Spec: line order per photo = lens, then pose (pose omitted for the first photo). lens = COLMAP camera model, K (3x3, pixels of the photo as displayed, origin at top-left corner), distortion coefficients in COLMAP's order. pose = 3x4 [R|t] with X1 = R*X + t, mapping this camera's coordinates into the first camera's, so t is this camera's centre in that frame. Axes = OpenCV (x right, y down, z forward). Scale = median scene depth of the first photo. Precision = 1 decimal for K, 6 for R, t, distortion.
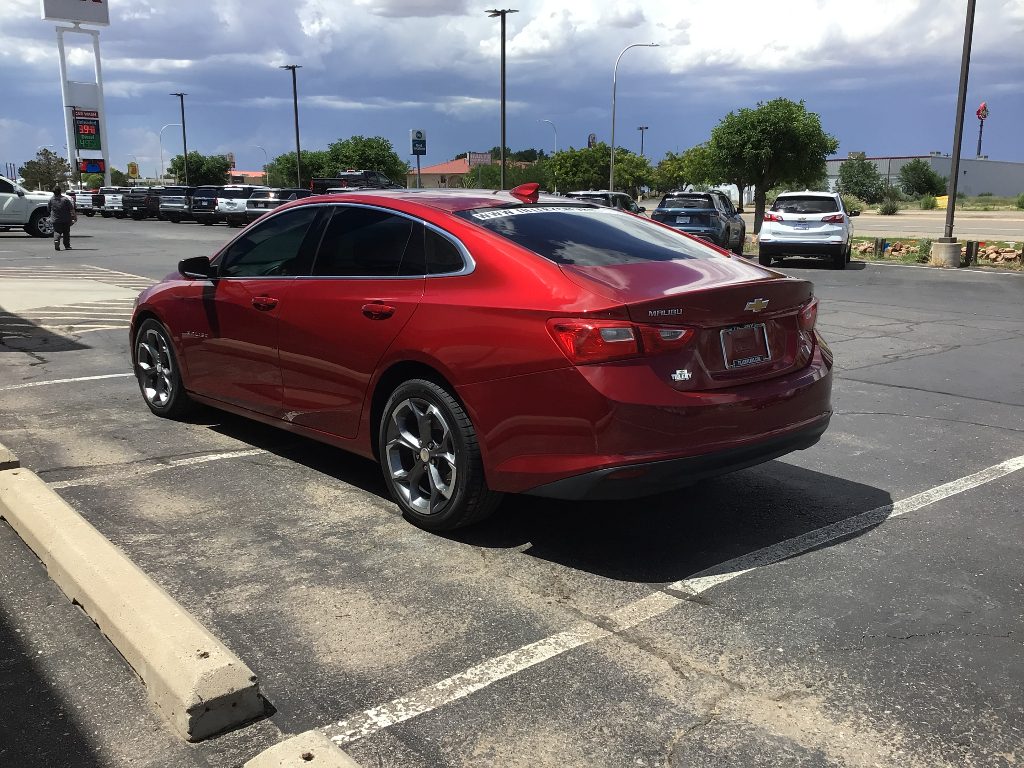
lens RADIAL K [[914.0, 0, 512.0], [0, 914.0, 384.0], [0, 0, 1]] dist [0.140943, -0.257797]
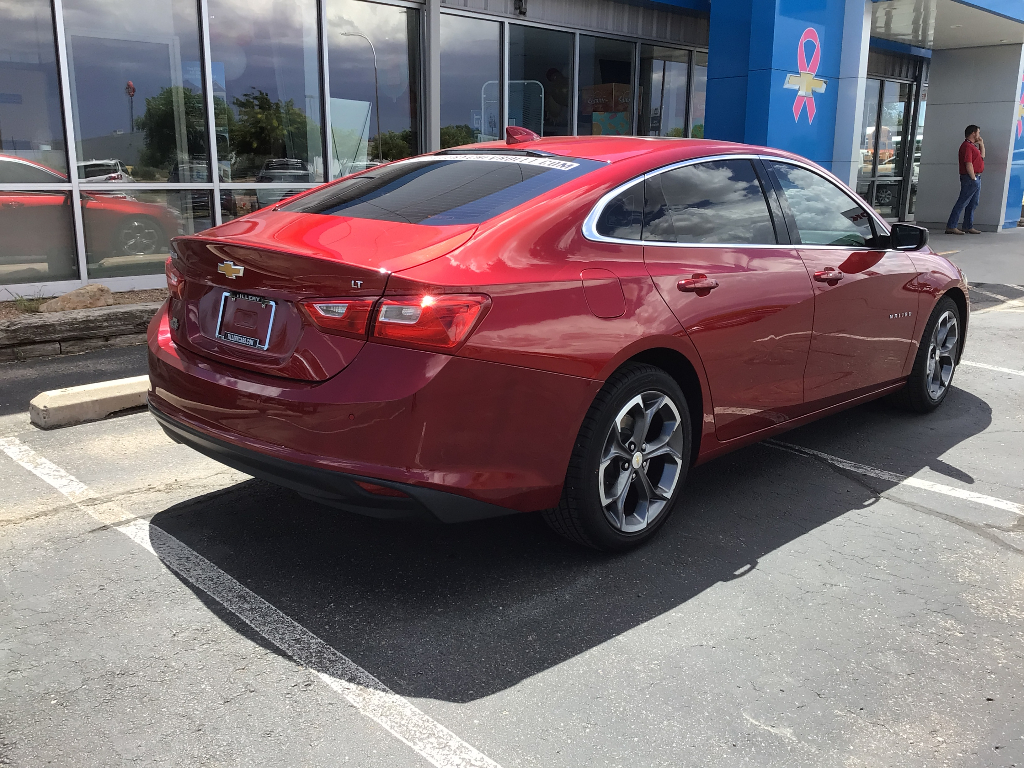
lens RADIAL K [[914.0, 0, 512.0], [0, 914.0, 384.0], [0, 0, 1]] dist [0.140943, -0.257797]
pose [[0.077124, 0.229651, -0.970212, 1.174456], [-0.210703, 0.954887, 0.209274, -0.227627], [0.974503, 0.188286, 0.122033, 1.253104]]
